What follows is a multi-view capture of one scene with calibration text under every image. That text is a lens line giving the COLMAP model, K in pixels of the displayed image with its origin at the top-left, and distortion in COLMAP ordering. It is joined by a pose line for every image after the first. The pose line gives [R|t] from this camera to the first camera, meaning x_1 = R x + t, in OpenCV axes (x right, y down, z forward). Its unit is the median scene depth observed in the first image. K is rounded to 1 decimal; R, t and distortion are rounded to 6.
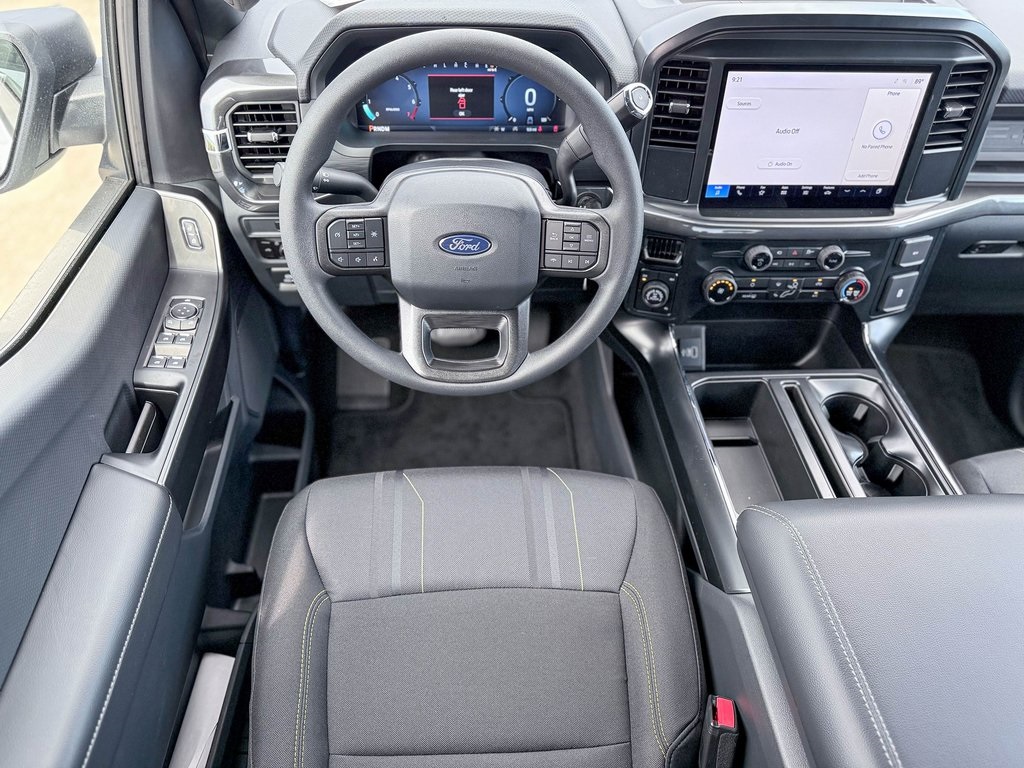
lens RADIAL K [[744.1, 0, 504.2], [0, 744.1, 395.2], [0, 0, 1]] dist [0.059824, -0.081186]
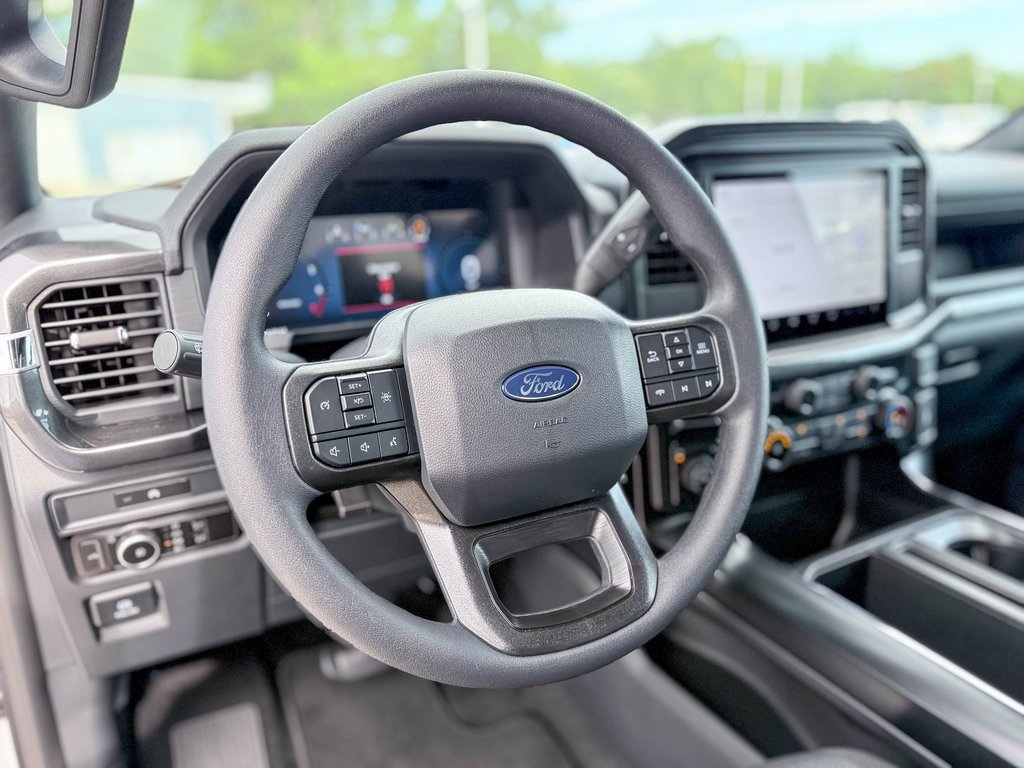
lens RADIAL K [[744.1, 0, 513.9], [0, 744.1, 386.0], [0, 0, 1]] dist [0.059824, -0.081186]
pose [[0.906732, -0.165226, 0.387992, -0.248432], [0.325524, 0.859127, -0.394887, 0.021206], [-0.268089, 0.484357, 0.832783, 0.422524]]
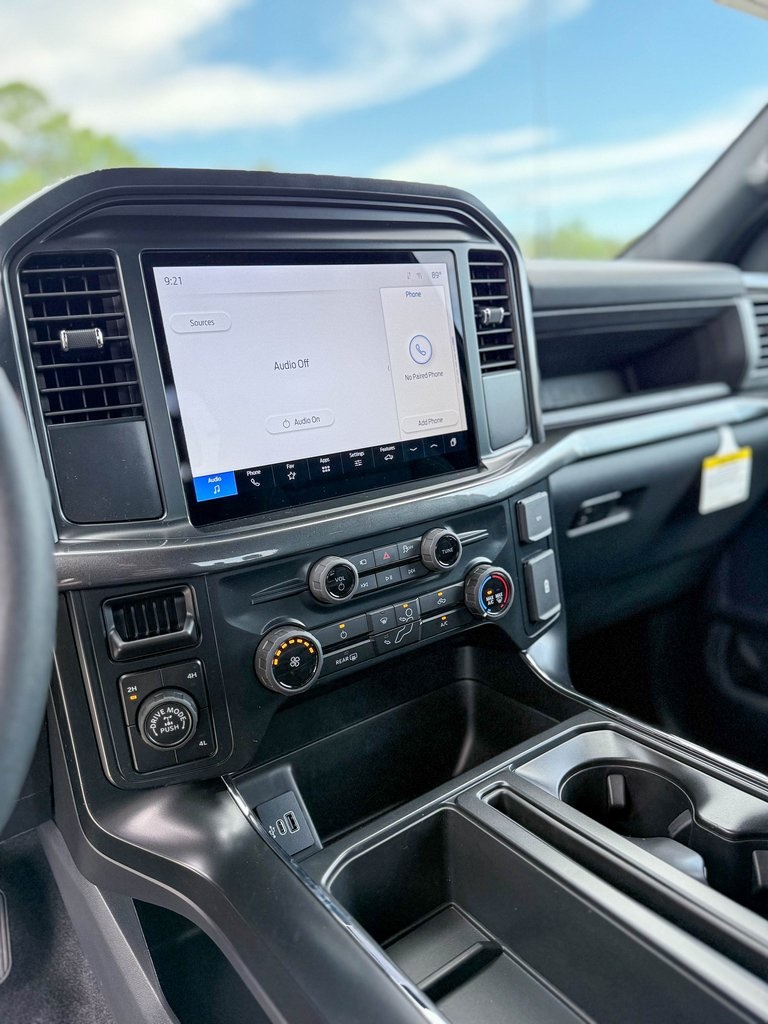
lens RADIAL K [[744.1, 0, 381.1], [0, 744.1, 507.2], [0, 0, 1]] dist [0.059824, -0.081186]
pose [[0.837135, -0.203328, 0.507802, 0.111628], [0.443082, 0.796438, -0.411540, 0.008405], [-0.320755, 0.569512, 0.756817, 0.571277]]
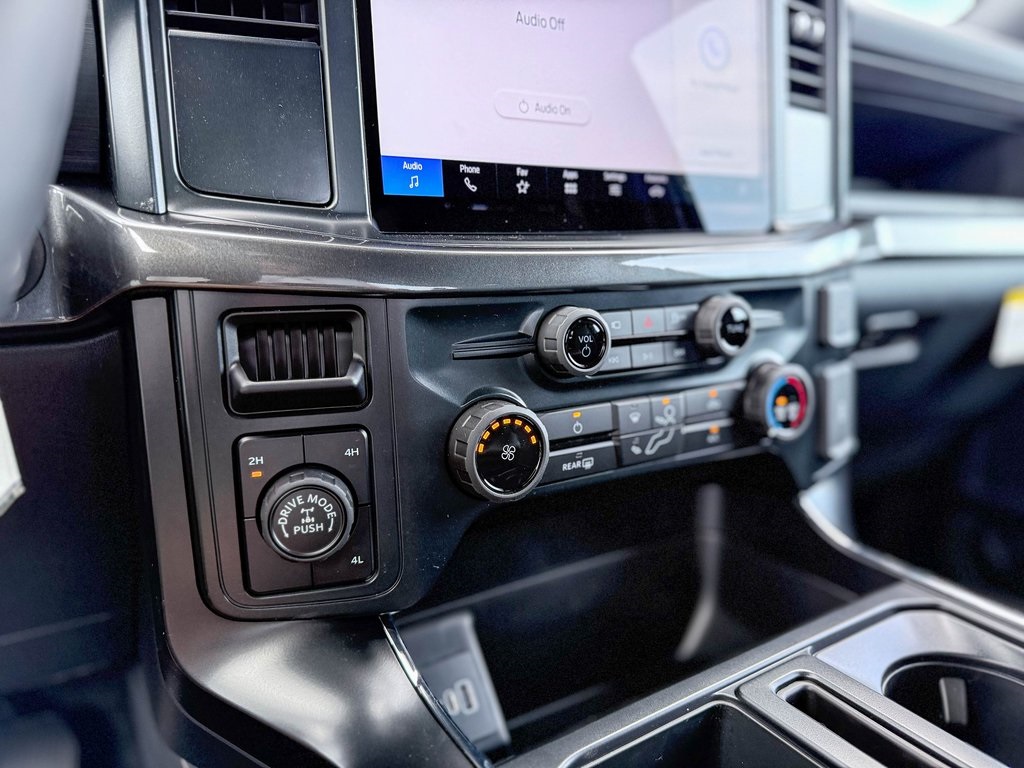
lens RADIAL K [[744.1, 0, 518.8], [0, 744.1, 389.5], [0, 0, 1]] dist [0.059824, -0.081186]
pose [[0.863485, -0.117173, 0.490575, 0.145205], [0.351128, 0.837892, -0.417908, -0.027633], [-0.362081, 0.533112, 0.764649, 0.769160]]
